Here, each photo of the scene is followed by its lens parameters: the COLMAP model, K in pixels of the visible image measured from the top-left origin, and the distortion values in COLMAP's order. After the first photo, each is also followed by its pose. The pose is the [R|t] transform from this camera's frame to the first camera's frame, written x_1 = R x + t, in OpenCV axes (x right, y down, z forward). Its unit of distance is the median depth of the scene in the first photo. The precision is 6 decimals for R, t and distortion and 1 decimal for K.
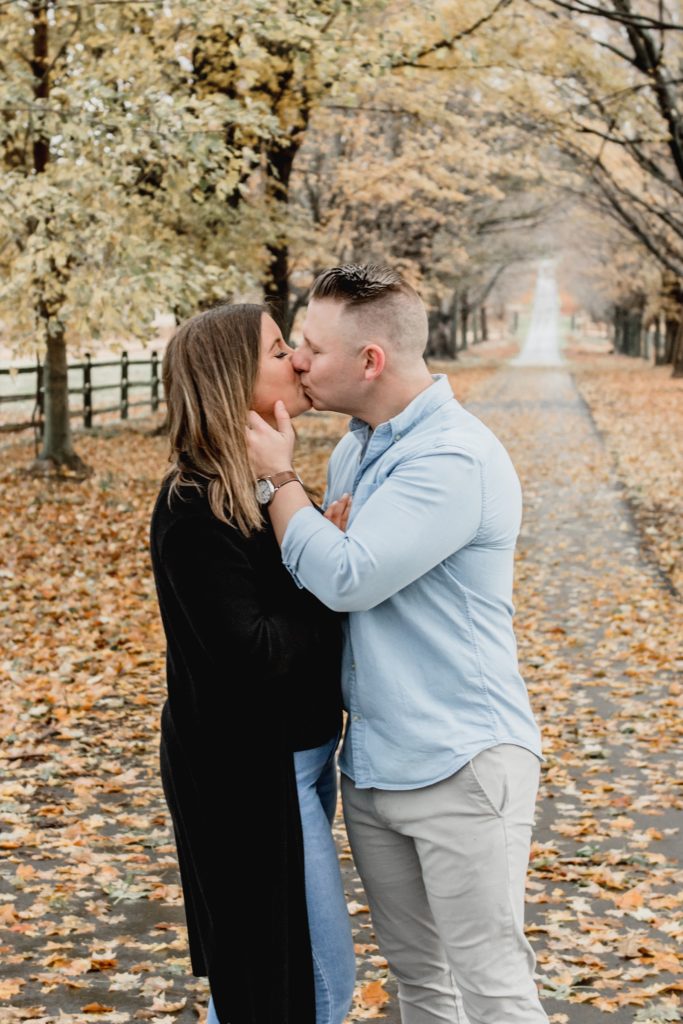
lens RADIAL K [[1627.9, 0, 343.4], [0, 1627.9, 511.4], [0, 0, 1]] dist [0.005786, 0.000000]
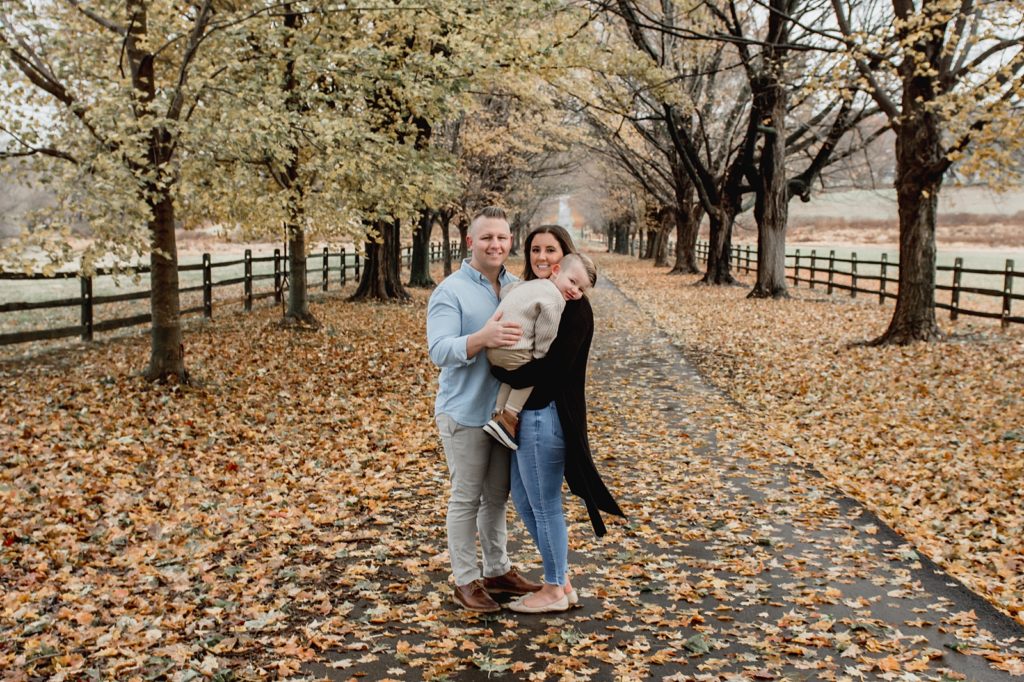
lens RADIAL K [[1012.1, 0, 490.2], [0, 1012.1, 344.5], [0, 0, 1]] dist [-0.067625, 0.000000]
pose [[0.999093, 0.000816, 0.042584, -0.091462], [-0.000613, 0.999988, -0.004787, -0.003823], [-0.042588, 0.004756, 0.999081, 0.127678]]
